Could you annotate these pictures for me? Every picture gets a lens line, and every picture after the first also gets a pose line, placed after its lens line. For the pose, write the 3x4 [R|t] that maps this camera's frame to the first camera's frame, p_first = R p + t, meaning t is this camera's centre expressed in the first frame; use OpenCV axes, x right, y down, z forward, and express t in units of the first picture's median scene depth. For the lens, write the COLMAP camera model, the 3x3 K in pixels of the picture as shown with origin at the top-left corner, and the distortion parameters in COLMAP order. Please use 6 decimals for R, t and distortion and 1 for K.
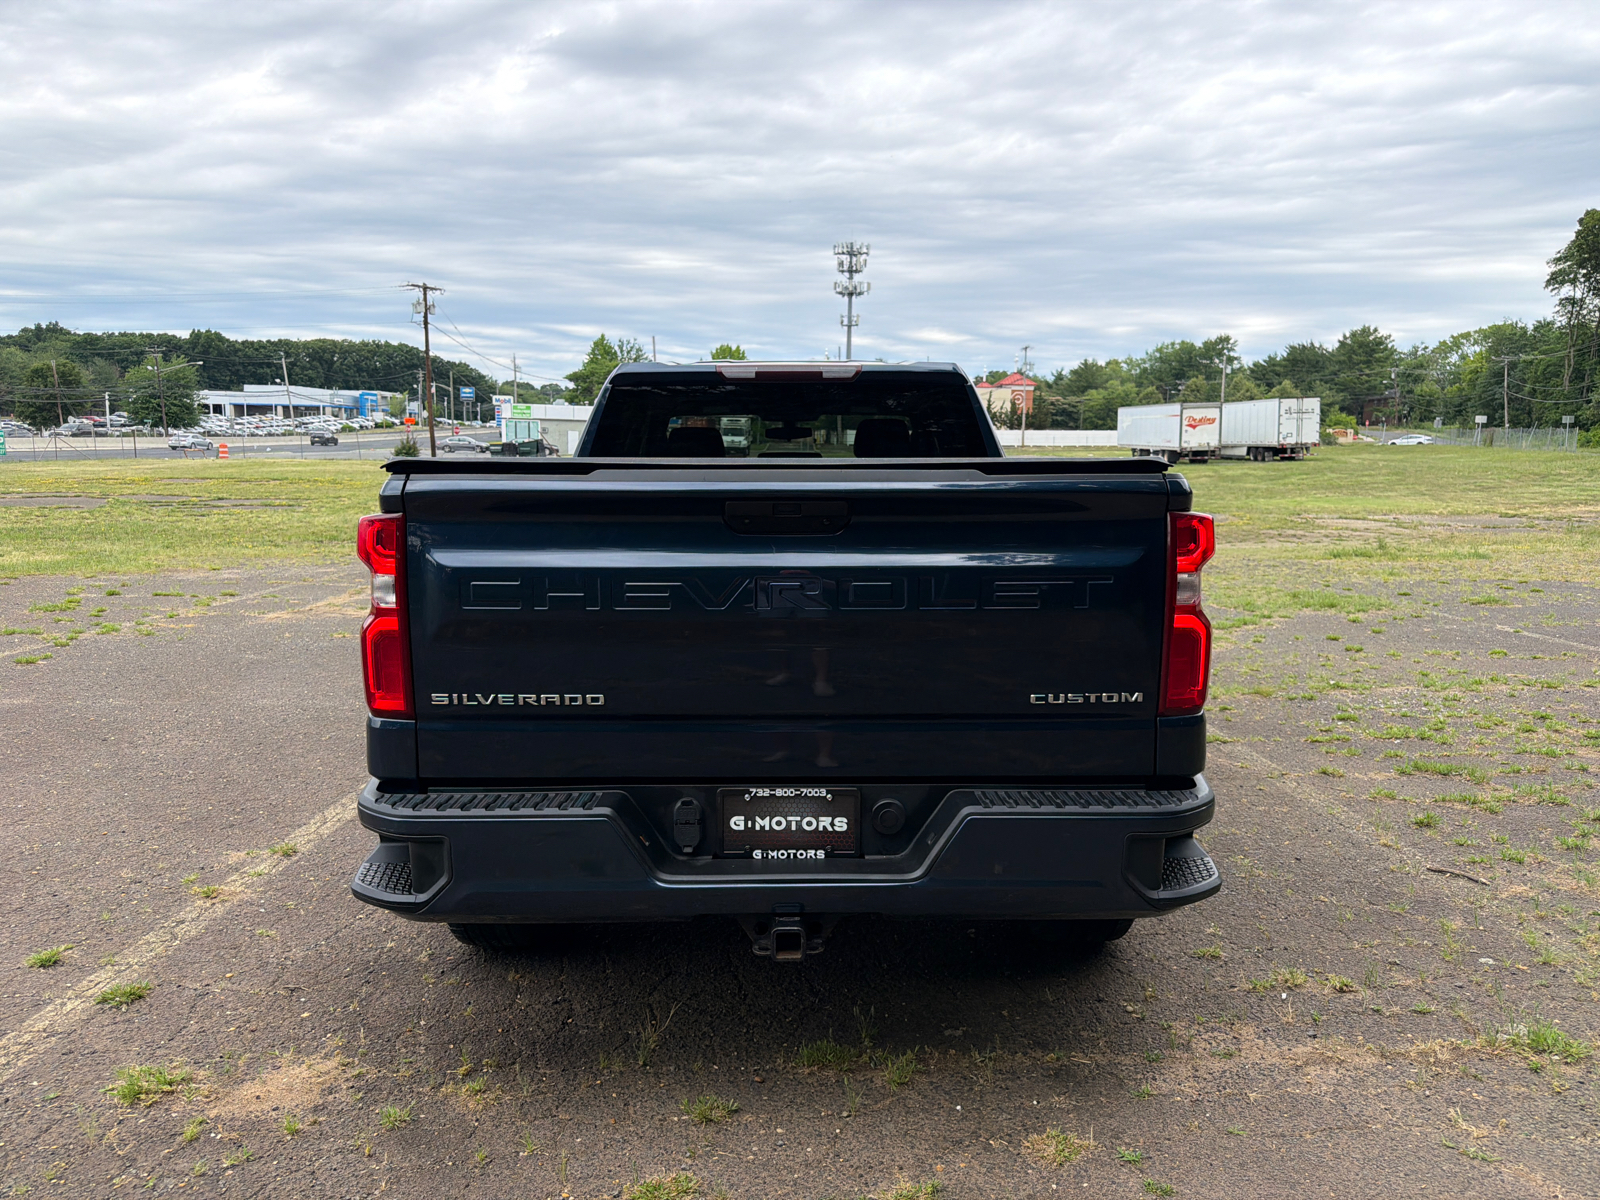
lens RADIAL K [[1190.9, 0, 790.8], [0, 1190.9, 625.1], [0, 0, 1]] dist [0.076099, -0.107509]
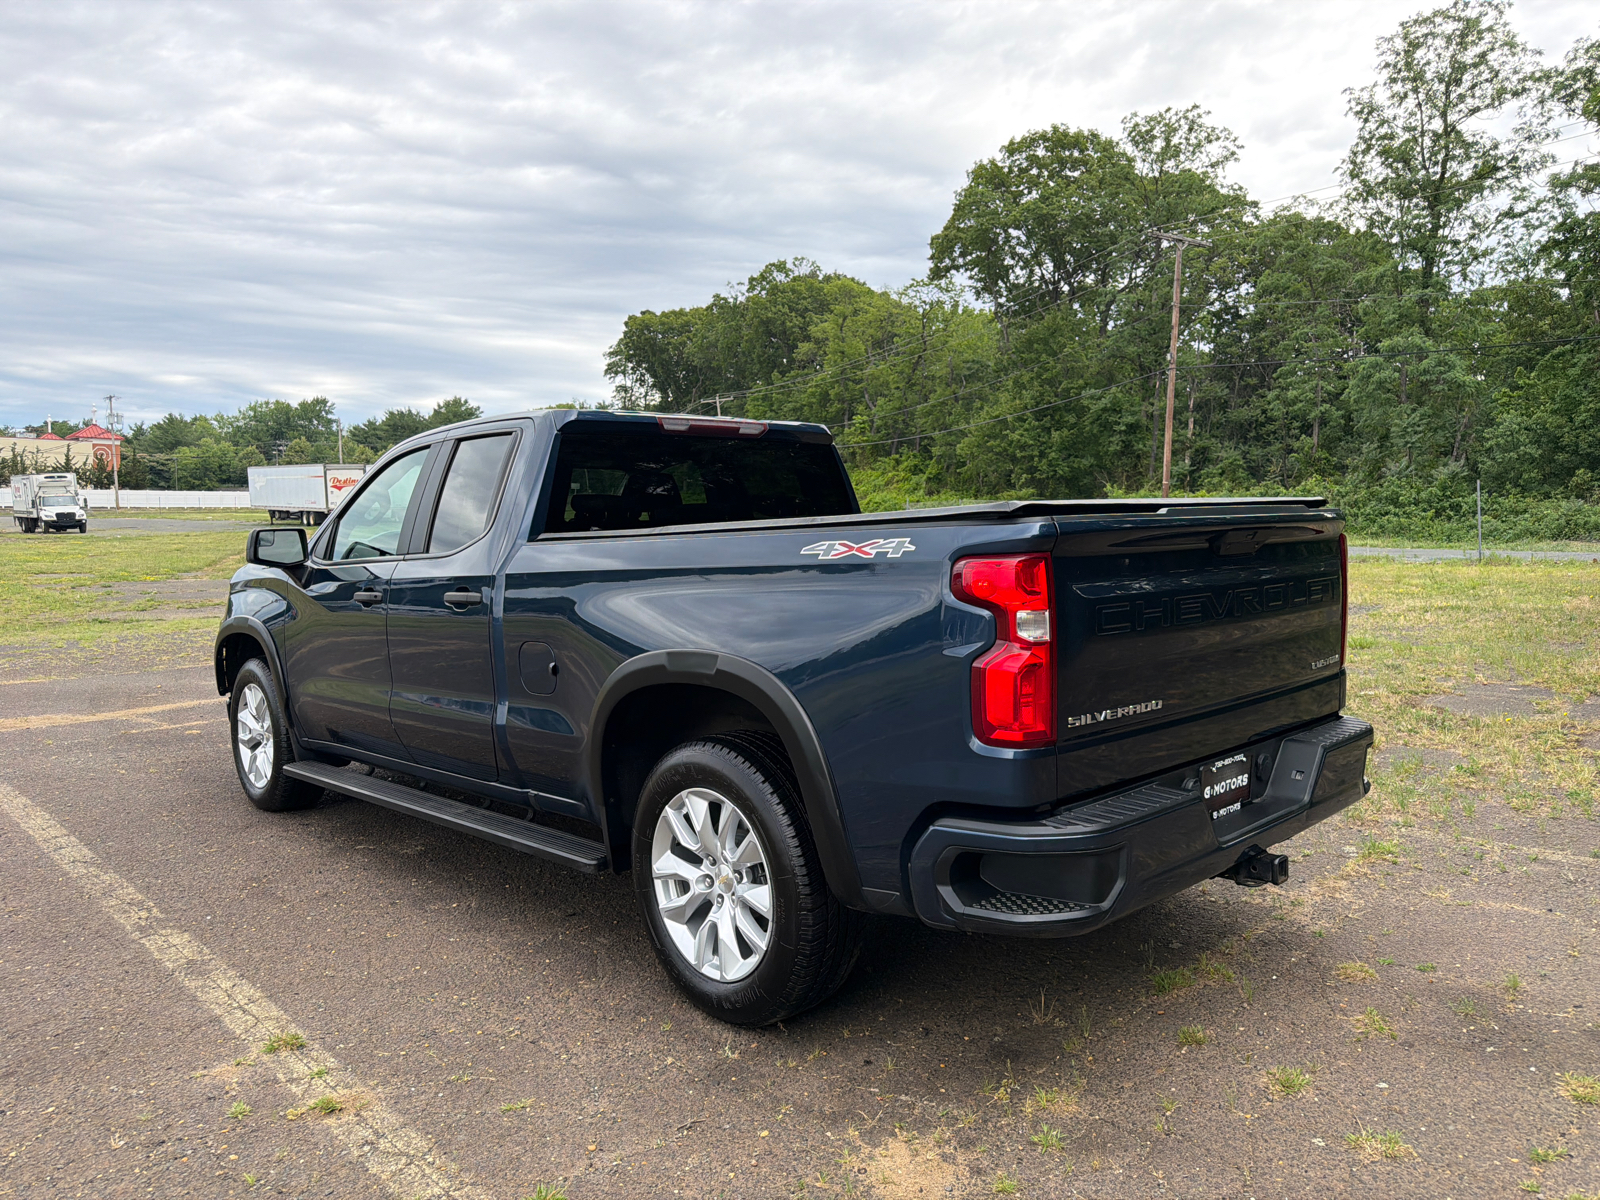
lens RADIAL K [[1181.5, 0, 841.6], [0, 1181.5, 610.7], [0, 0, 1]] dist [0.109542, -0.160267]
pose [[0.701810, -0.067495, 0.709160, -0.061648], [0.112181, 0.993552, -0.016456, -0.002303], [-0.703476, 0.091103, 0.704856, 0.019706]]
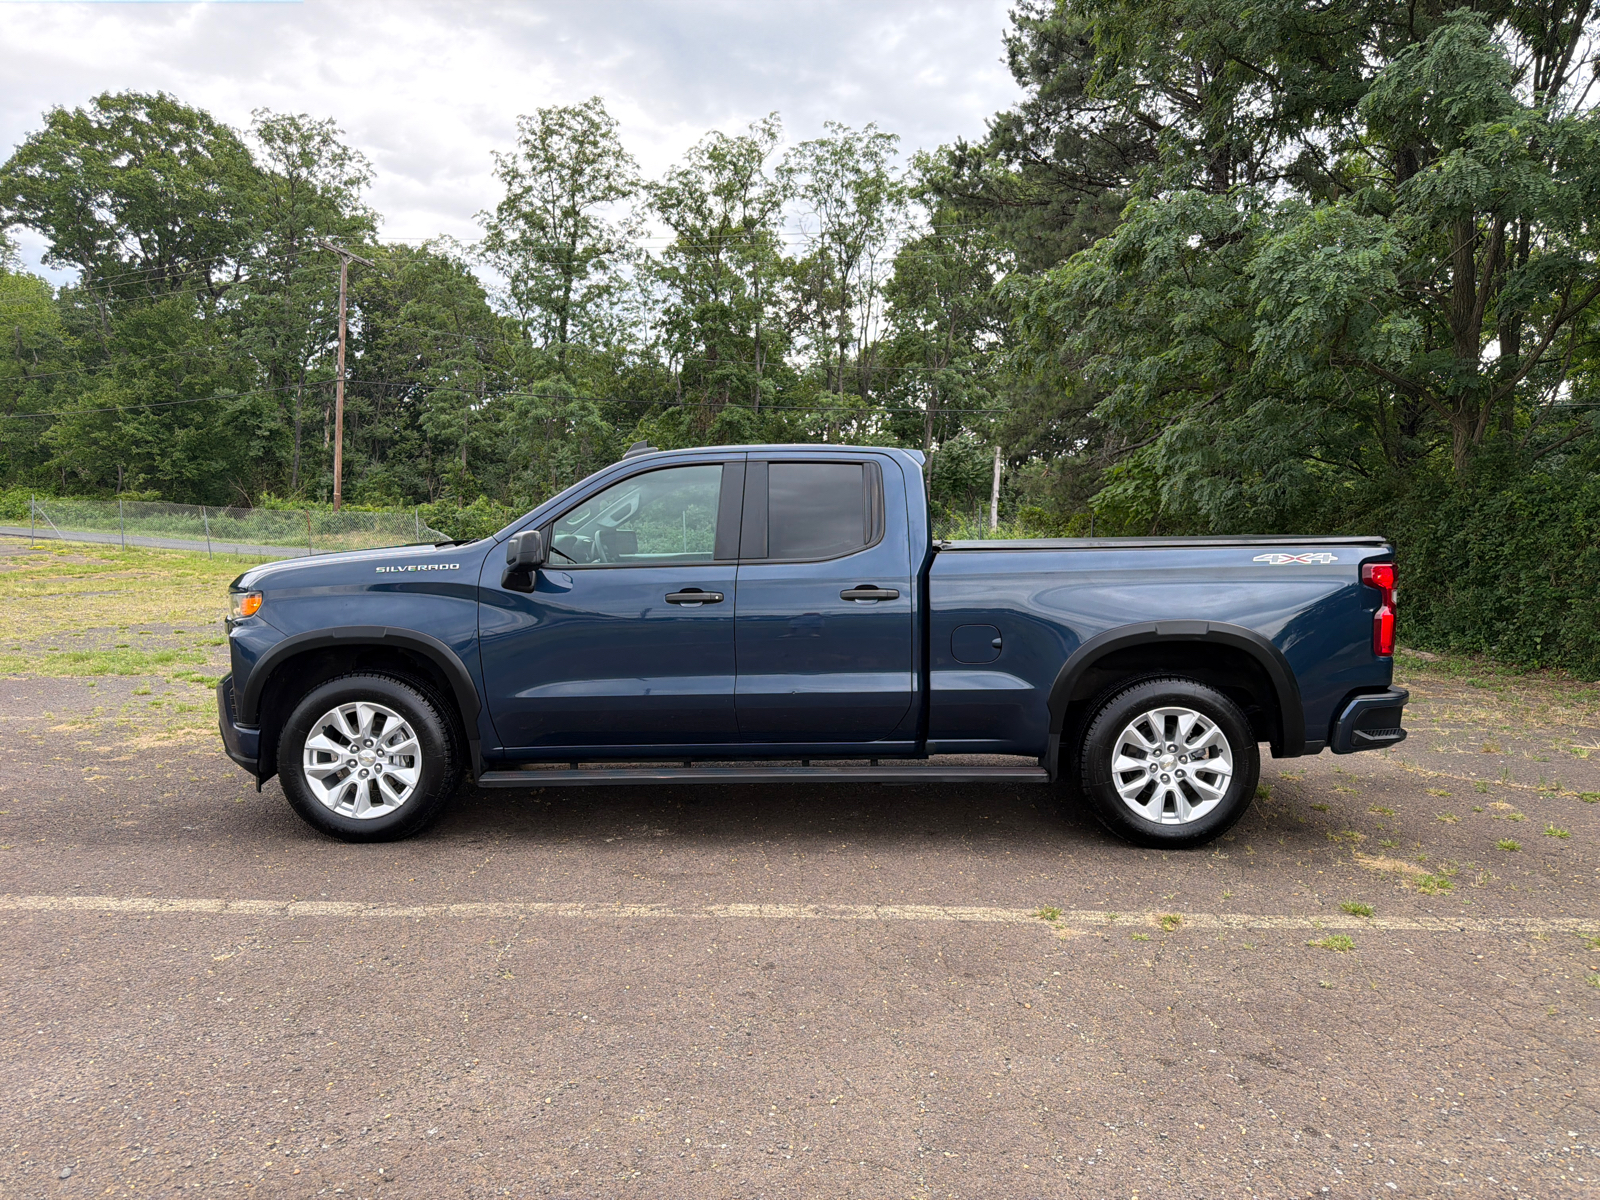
lens RADIAL K [[1192.7, 0, 823.7], [0, 1192.7, 601.1], [0, 0, 1]] dist [0.057041, -0.064678]
pose [[-0.061222, -0.059107, 0.996373, -0.155309], [0.116890, 0.990952, 0.065967, -0.020228], [-0.991256, 0.120505, -0.053759, 0.149416]]
